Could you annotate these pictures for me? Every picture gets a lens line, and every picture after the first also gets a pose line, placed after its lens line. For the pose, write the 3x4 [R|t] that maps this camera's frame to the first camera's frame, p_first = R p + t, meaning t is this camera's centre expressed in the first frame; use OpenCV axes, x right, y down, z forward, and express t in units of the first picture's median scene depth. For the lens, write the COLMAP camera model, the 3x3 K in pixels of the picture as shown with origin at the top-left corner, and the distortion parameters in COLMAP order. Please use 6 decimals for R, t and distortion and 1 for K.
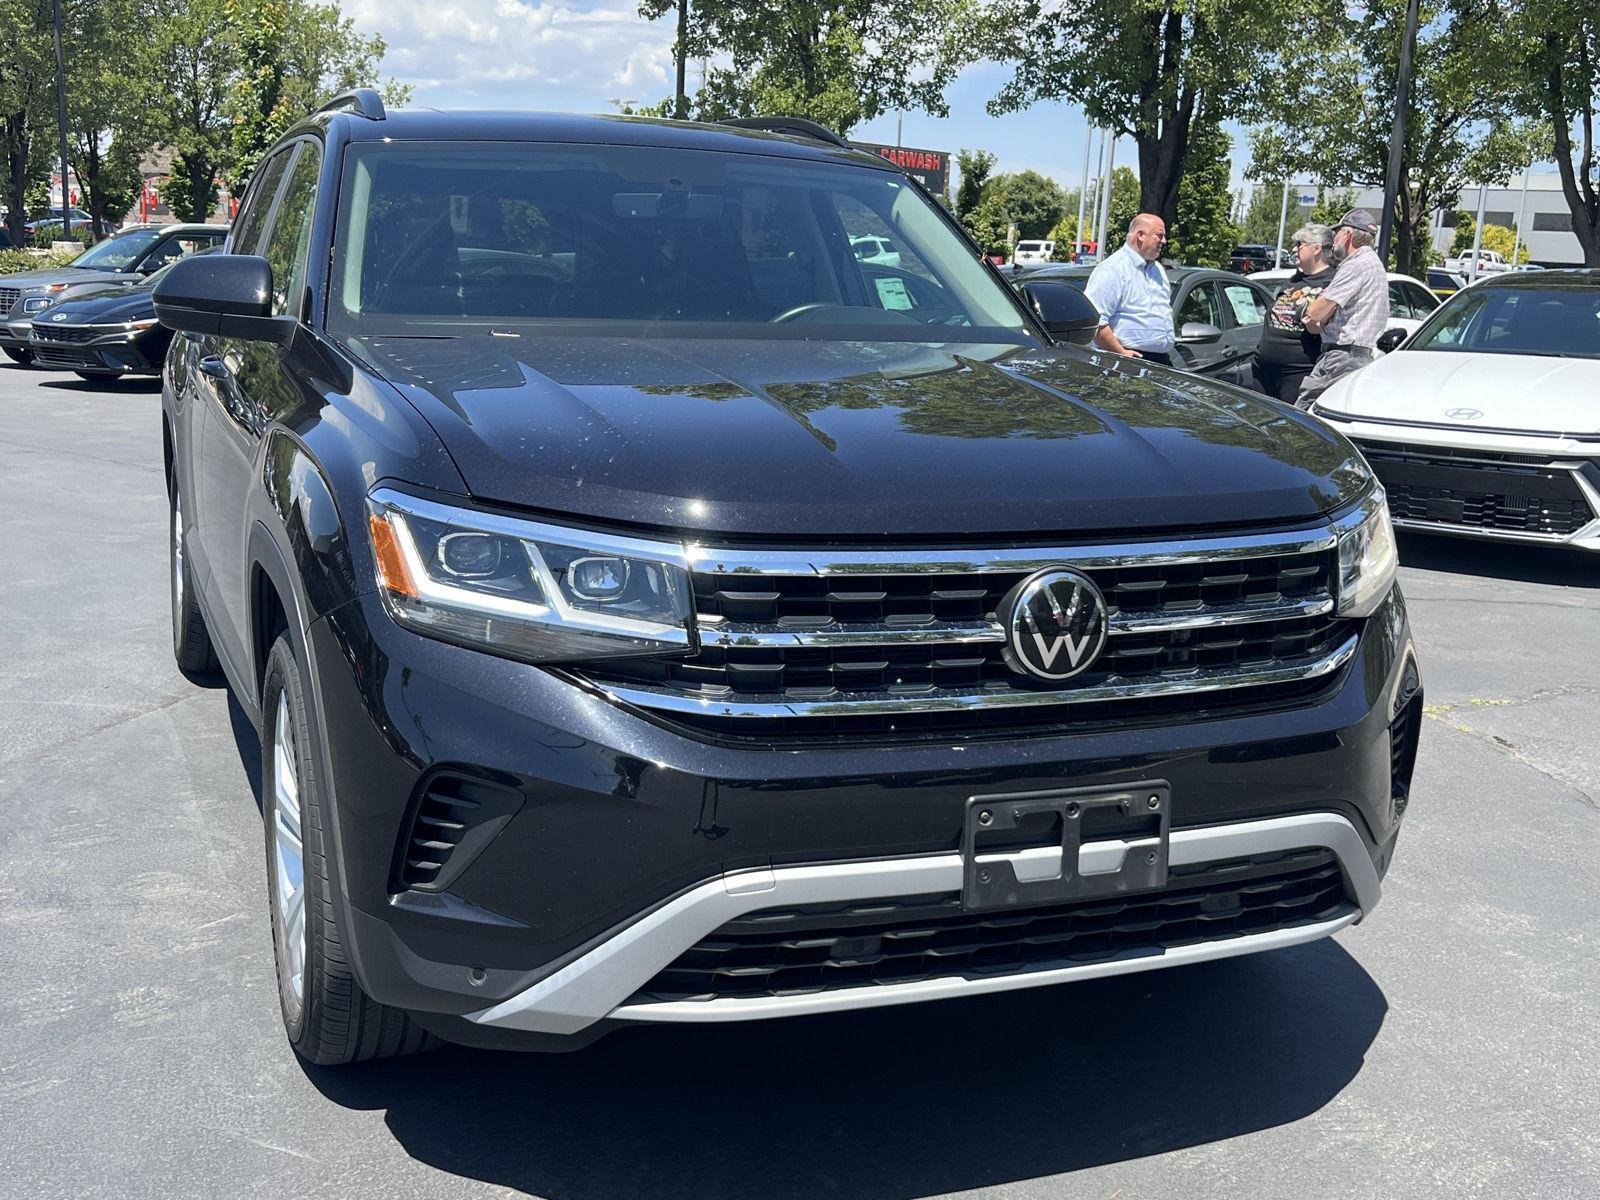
lens RADIAL K [[1925.5, 0, 815.8], [0, 1925.5, 599.4], [0, 0, 1]] dist [0.035026, 0.000000]
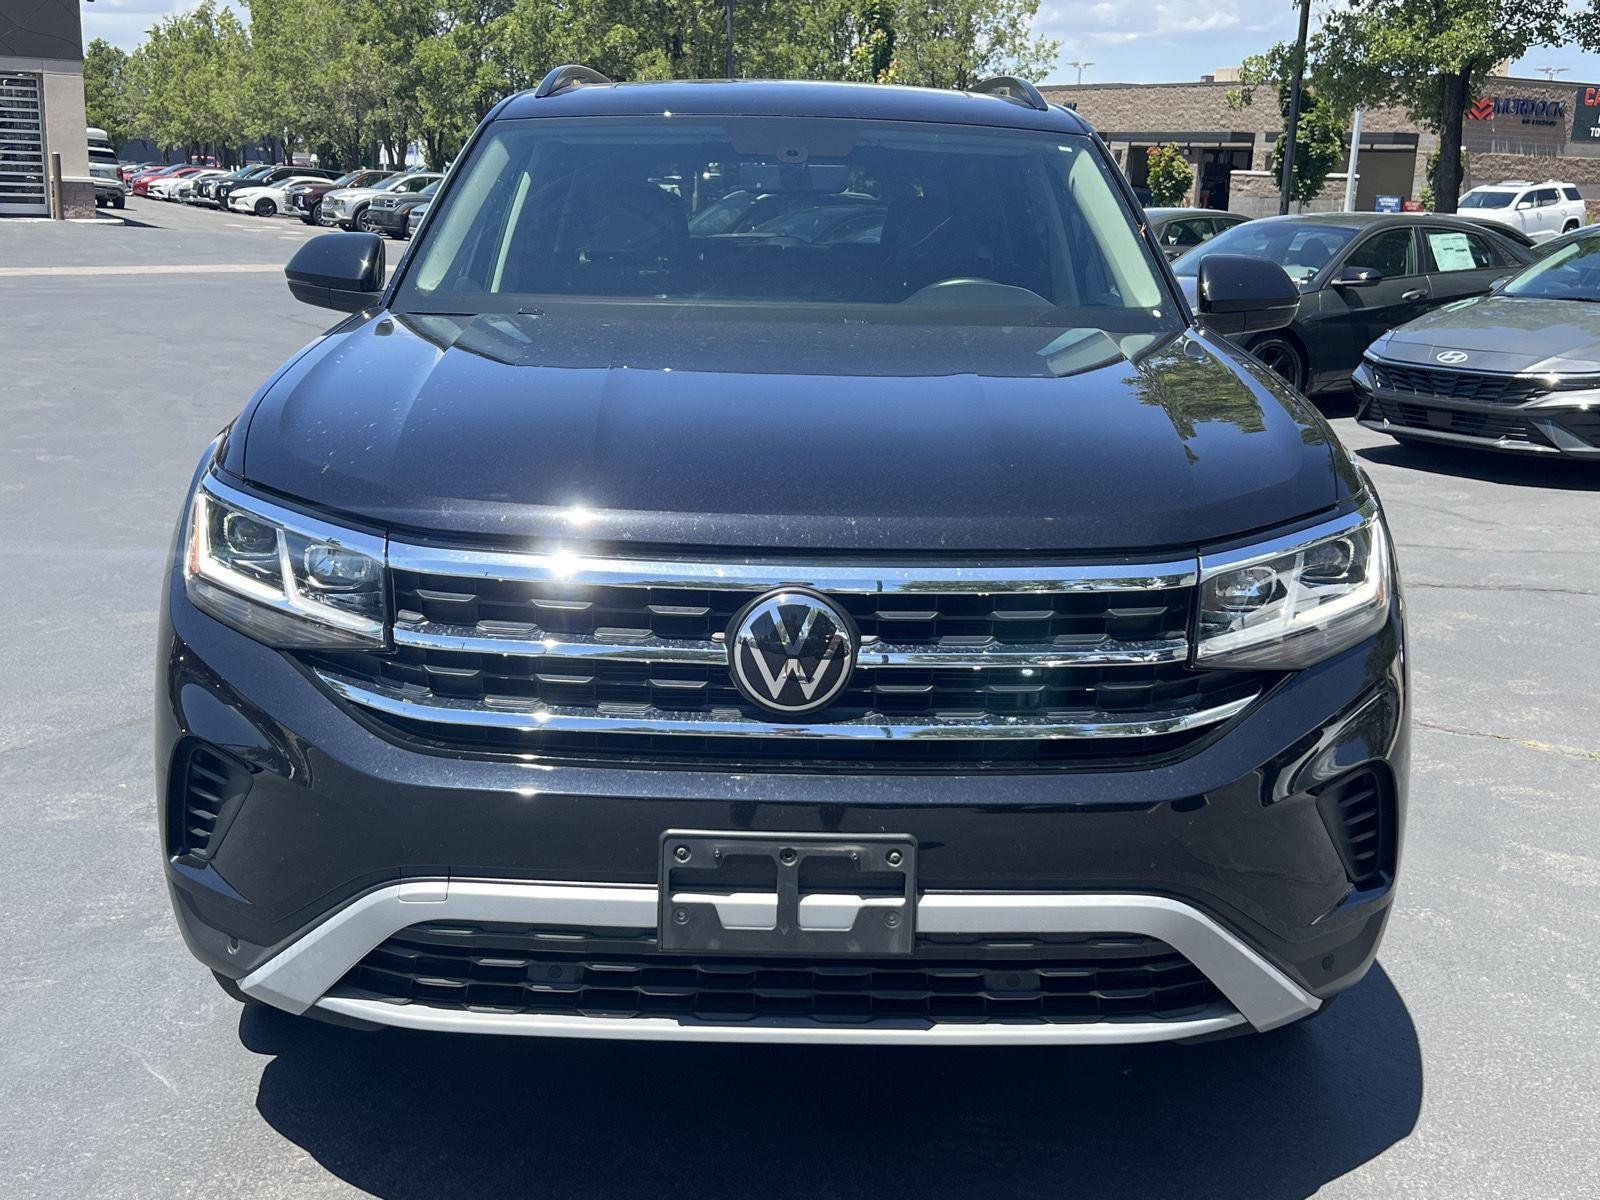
lens RADIAL K [[1925.5, 0, 802.0], [0, 1925.5, 591.2], [0, 0, 1]] dist [0.035026, 0.000000]
pose [[0.919734, 0.071689, -0.385940, 0.469782], [-0.063882, 0.997411, 0.033033, -0.044413], [0.387309, -0.005727, 0.921932, 0.165666]]
